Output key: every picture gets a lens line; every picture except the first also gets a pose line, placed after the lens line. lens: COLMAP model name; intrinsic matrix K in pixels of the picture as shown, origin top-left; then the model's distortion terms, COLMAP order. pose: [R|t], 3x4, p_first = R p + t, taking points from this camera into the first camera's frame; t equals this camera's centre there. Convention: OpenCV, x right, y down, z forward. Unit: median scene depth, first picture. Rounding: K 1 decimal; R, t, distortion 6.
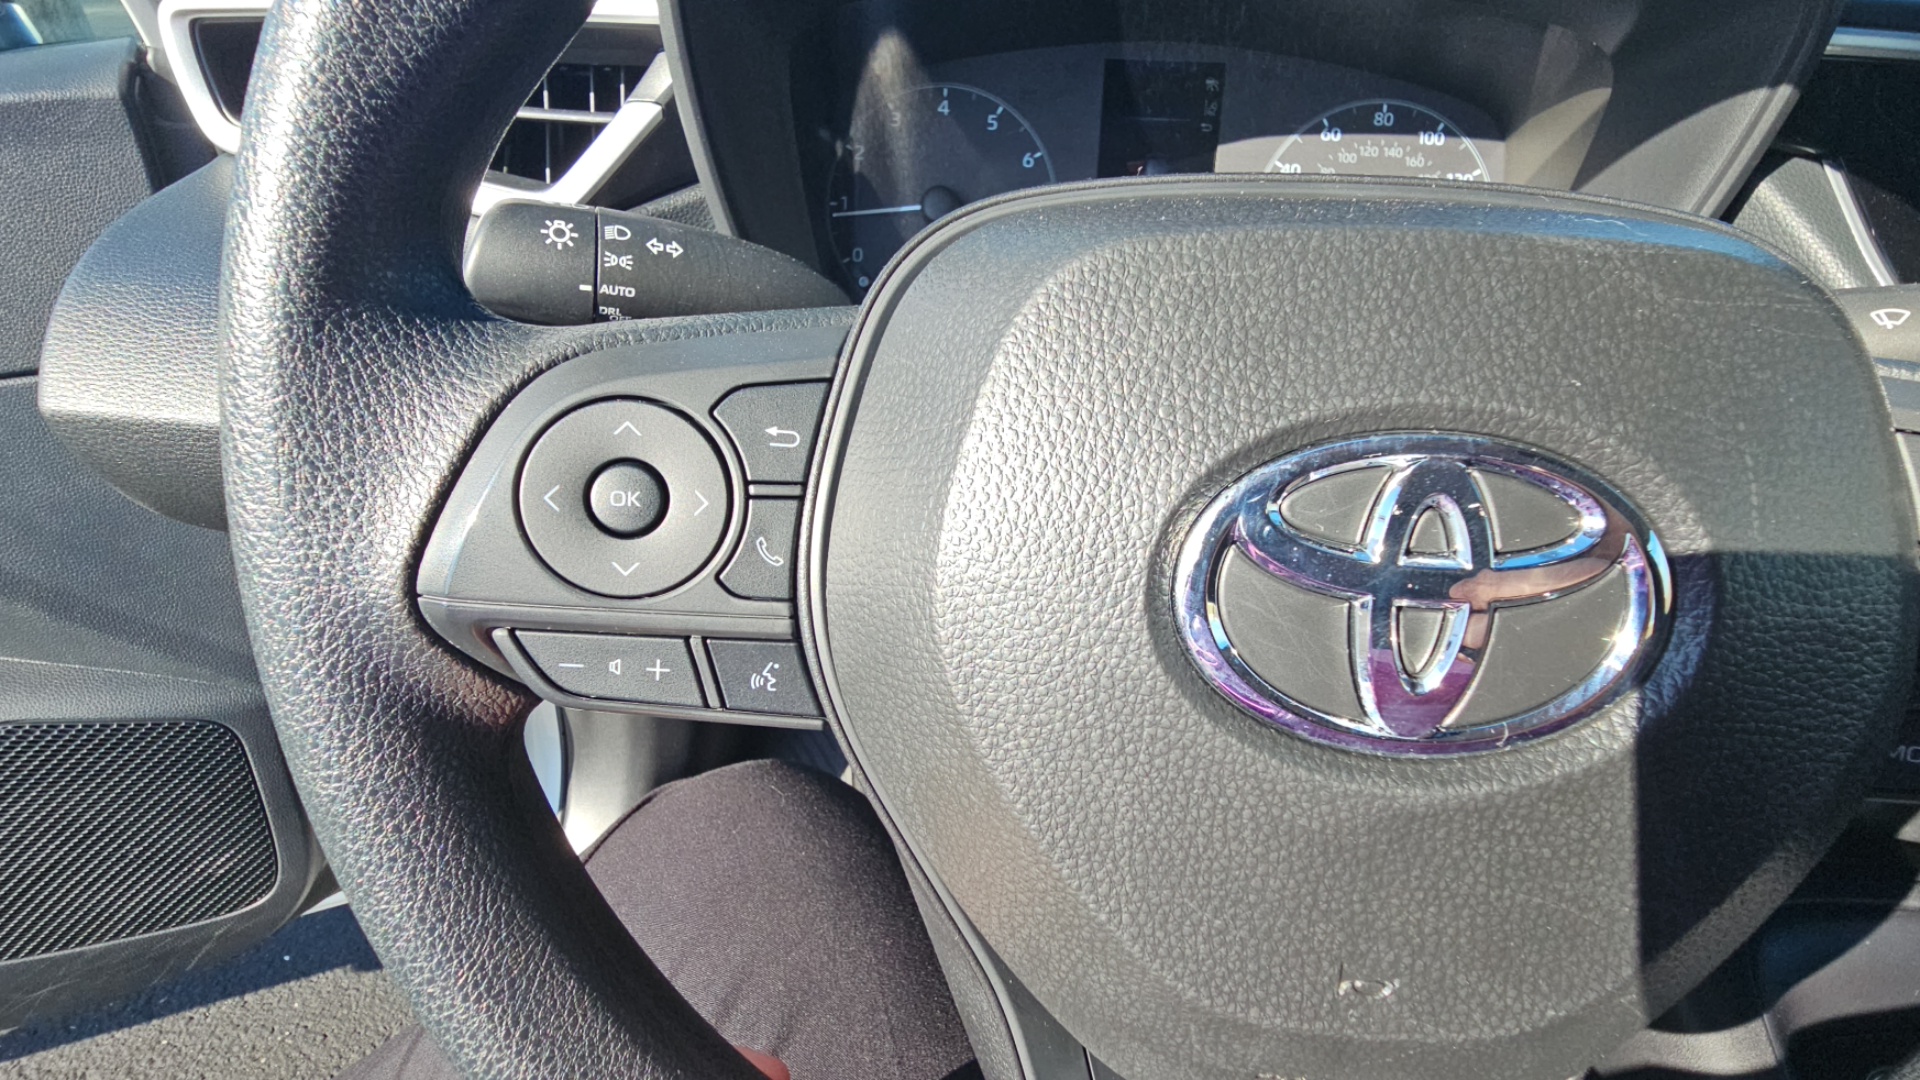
lens RADIAL K [[861.3, 0, 982.4], [0, 861.3, 541.6], [0, 0, 1]] dist [0.003203, -0.003673]
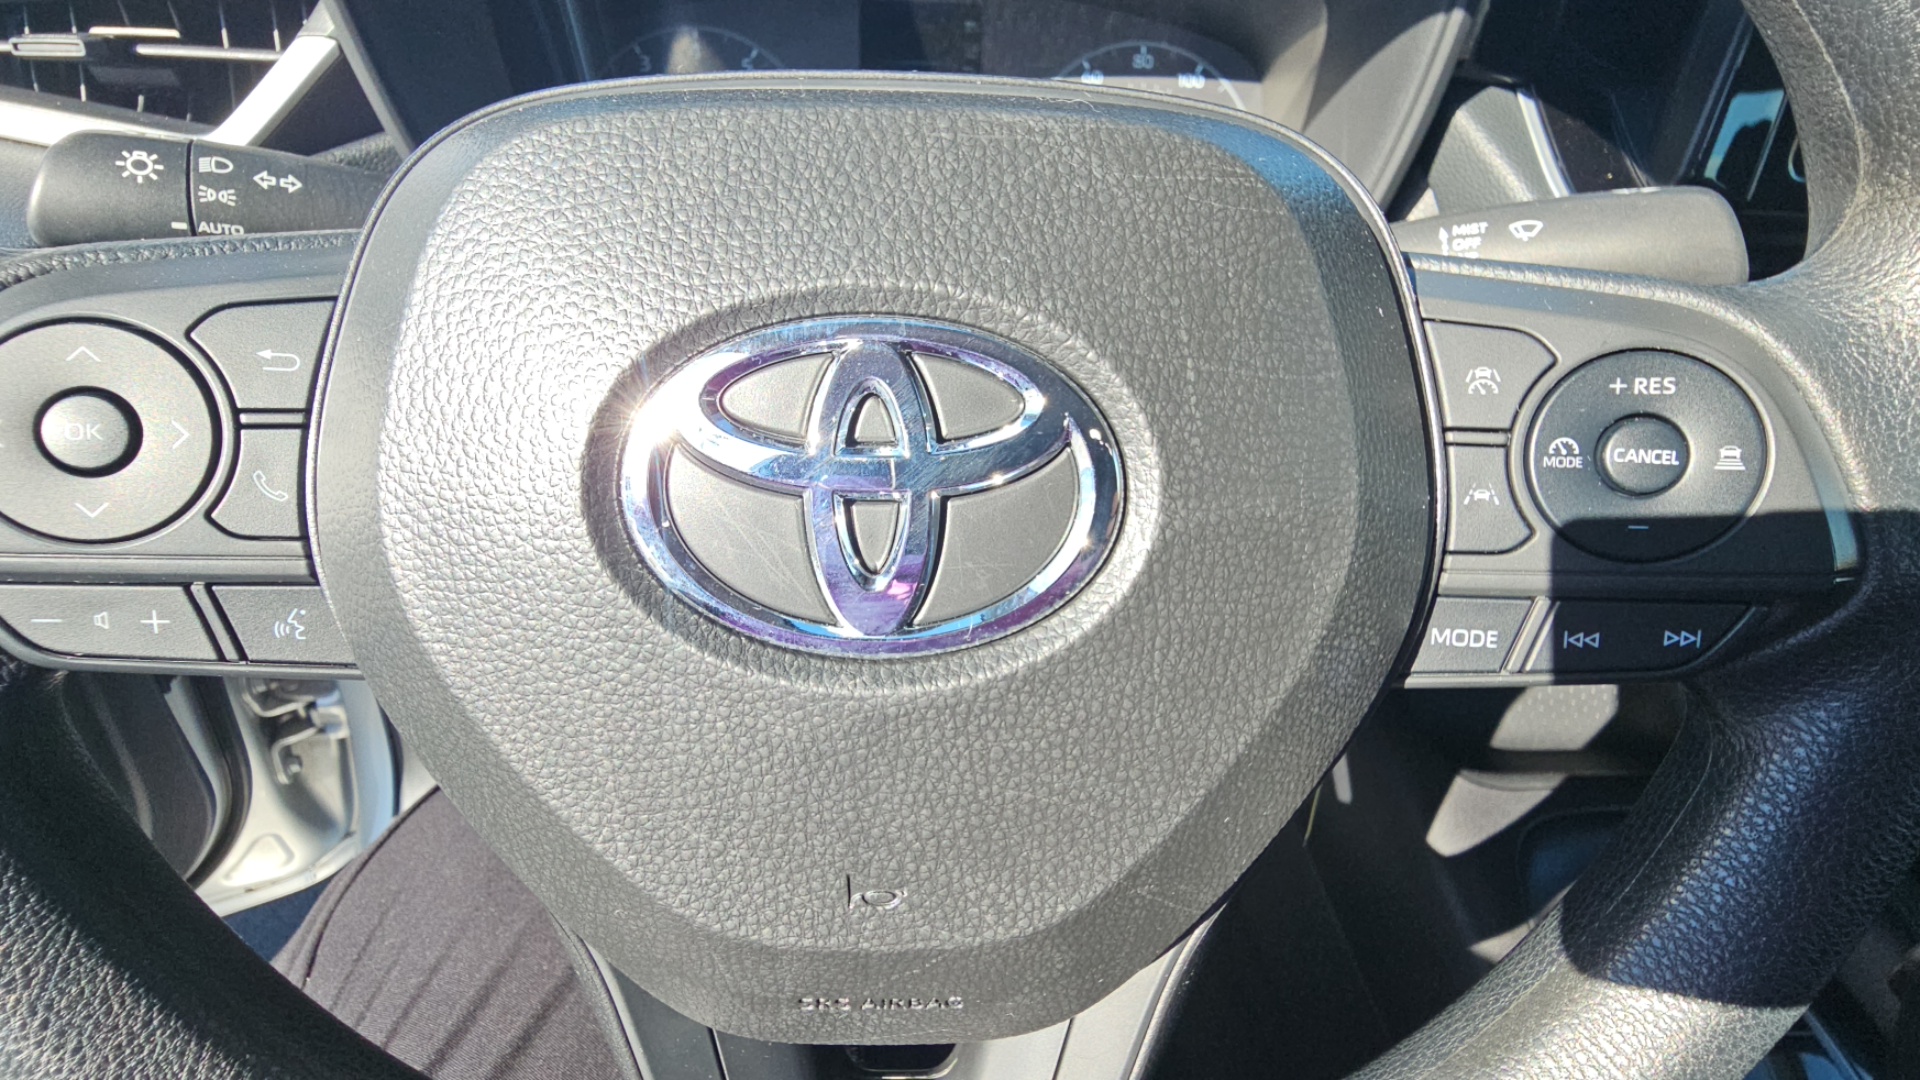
lens RADIAL K [[865.3, 0, 979.4], [0, 865.3, 541.5], [0, 0, 1]] dist [0.007617, -0.006660]
pose [[0.995945, -0.045843, 0.077413, 0.500050], [0.044314, 0.998789, 0.021360, 0.097419], [-0.078299, -0.017843, 0.996770, 0.019975]]
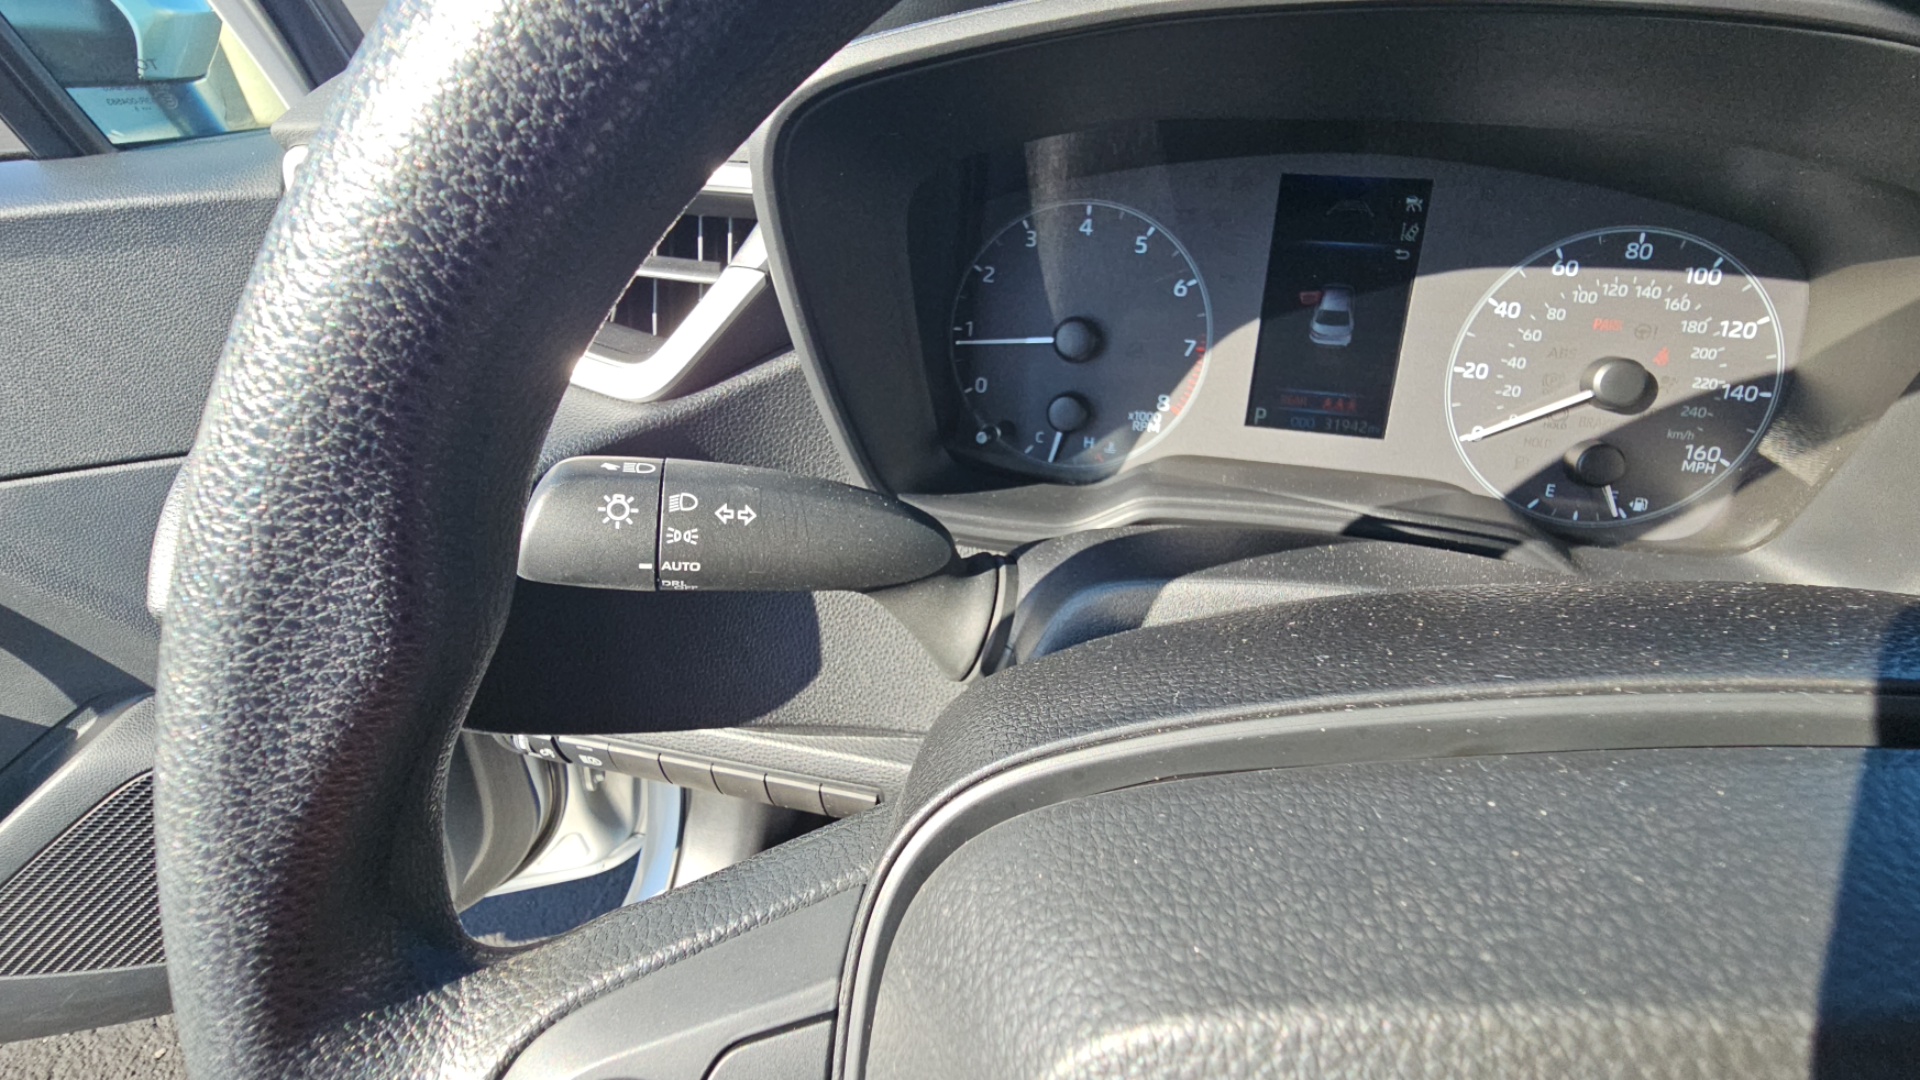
lens RADIAL K [[861.3, 0, 982.4], [0, 861.3, 541.6], [0, 0, 1]] dist [0.003203, -0.003673]
pose [[0.985679, 0.064921, -0.155637, 0.024278], [-0.058792, 0.997315, 0.043670, -0.634519], [0.158054, -0.033894, 0.986849, 0.312034]]
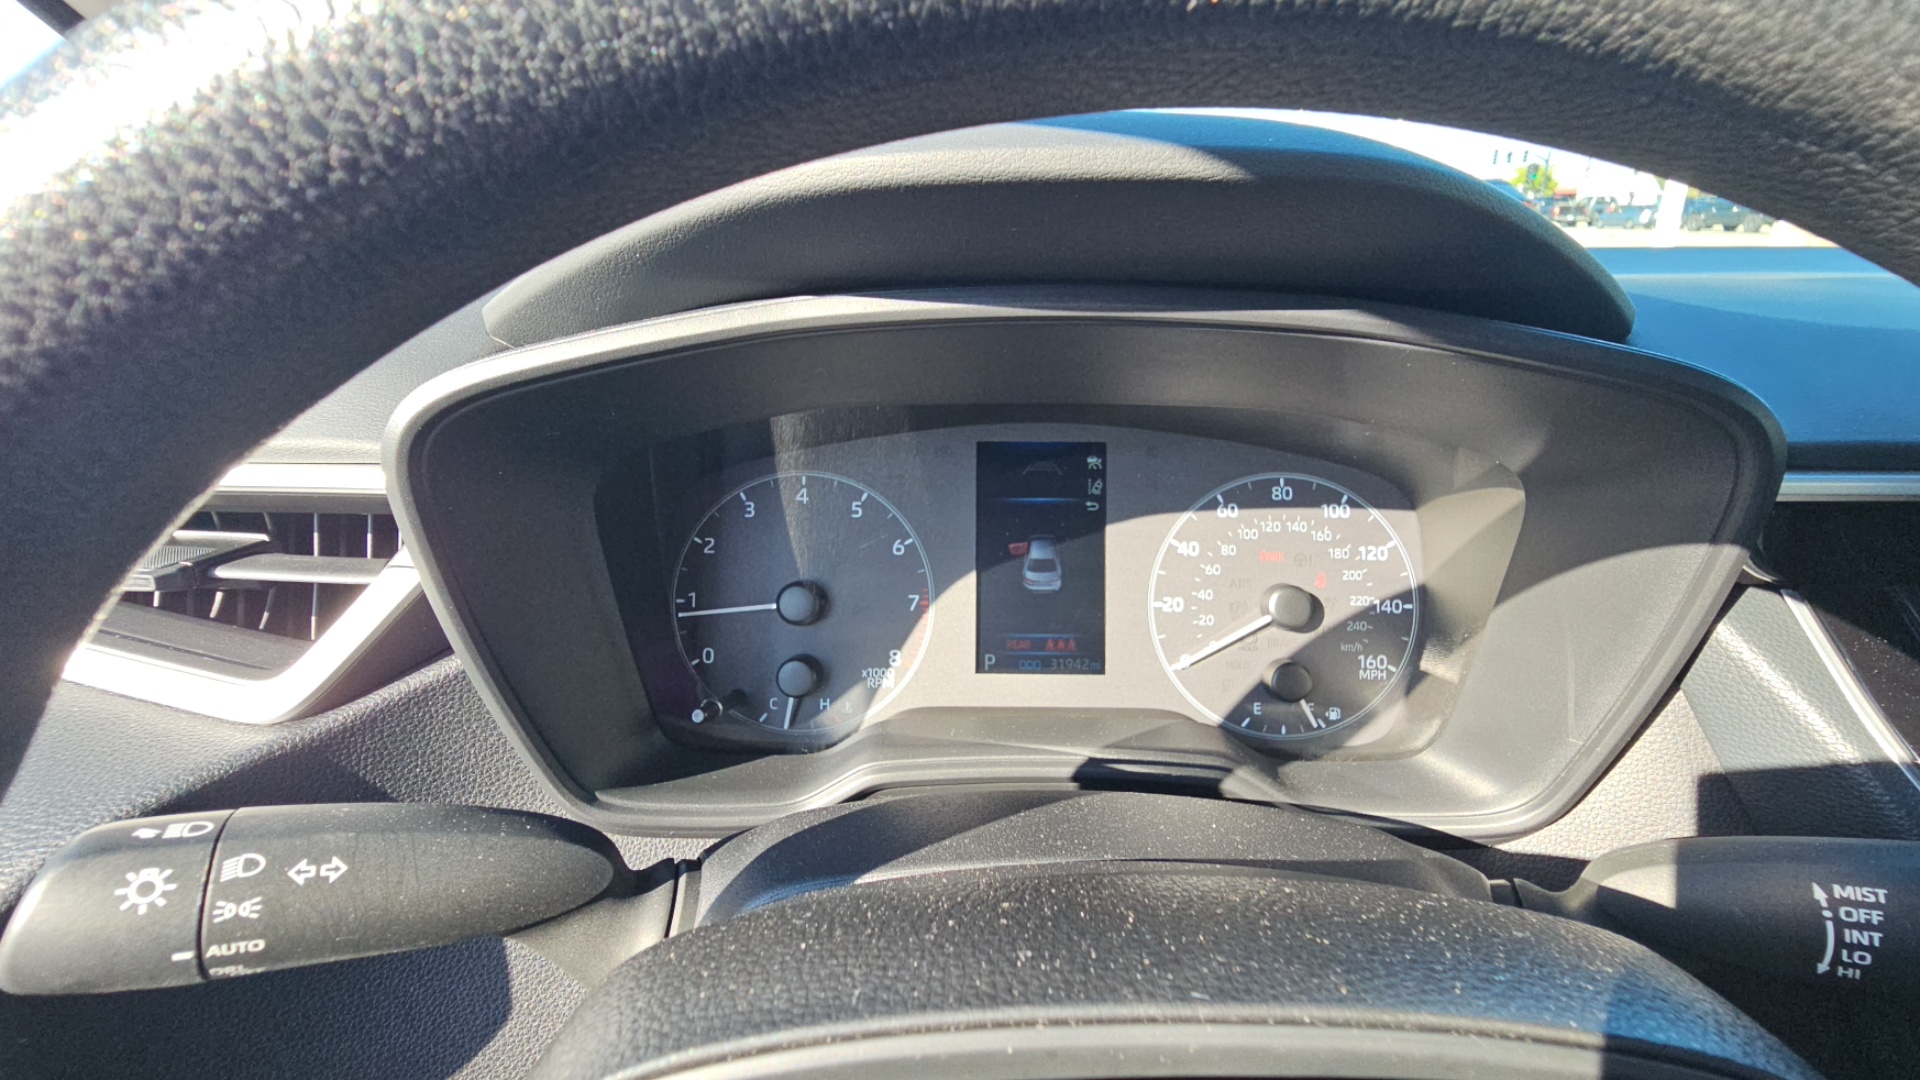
lens RADIAL K [[861.3, 0, 982.4], [0, 861.3, 541.6], [0, 0, 1]] dist [0.003203, -0.003673]
pose [[0.998295, -0.043582, 0.038821, 0.312545], [0.050958, 0.975134, -0.215680, -0.740257], [-0.028456, 0.217290, 0.975692, 0.358243]]
